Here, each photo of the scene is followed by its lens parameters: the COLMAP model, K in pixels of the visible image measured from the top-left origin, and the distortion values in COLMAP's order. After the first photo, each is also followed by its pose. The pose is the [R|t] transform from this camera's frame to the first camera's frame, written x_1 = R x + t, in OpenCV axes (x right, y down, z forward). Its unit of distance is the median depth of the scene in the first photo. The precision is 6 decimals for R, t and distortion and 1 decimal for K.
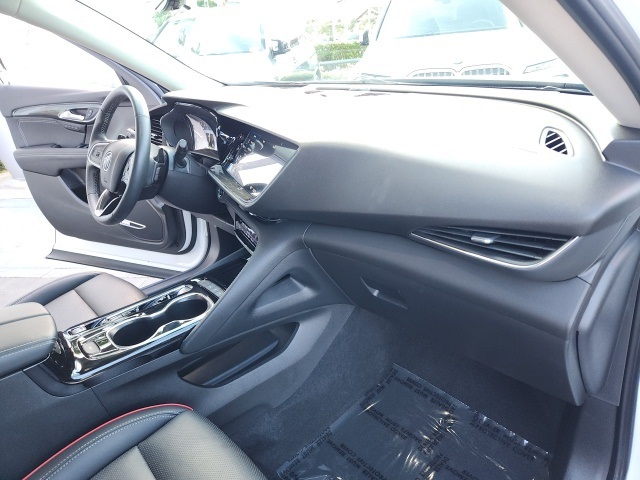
lens RADIAL K [[432.6, 0, 320.0], [0, 432.6, 237.0], [0, 0, 1]] dist [0.060996, -0.046754]
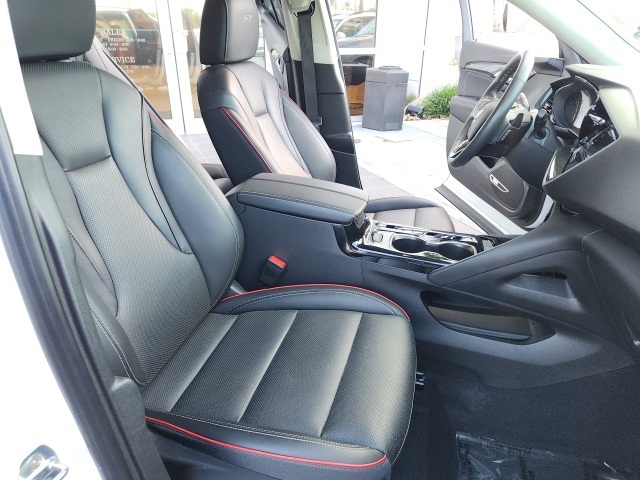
lens RADIAL K [[432.6, 0, 318.1], [0, 432.6, 242.0], [0, 0, 1]] dist [0.060996, -0.046754]
pose [[0.530048, 0.453651, -0.716415, 0.273156], [-0.403790, 0.877955, 0.257193, -0.004525], [0.745656, 0.152957, 0.648538, -0.003531]]
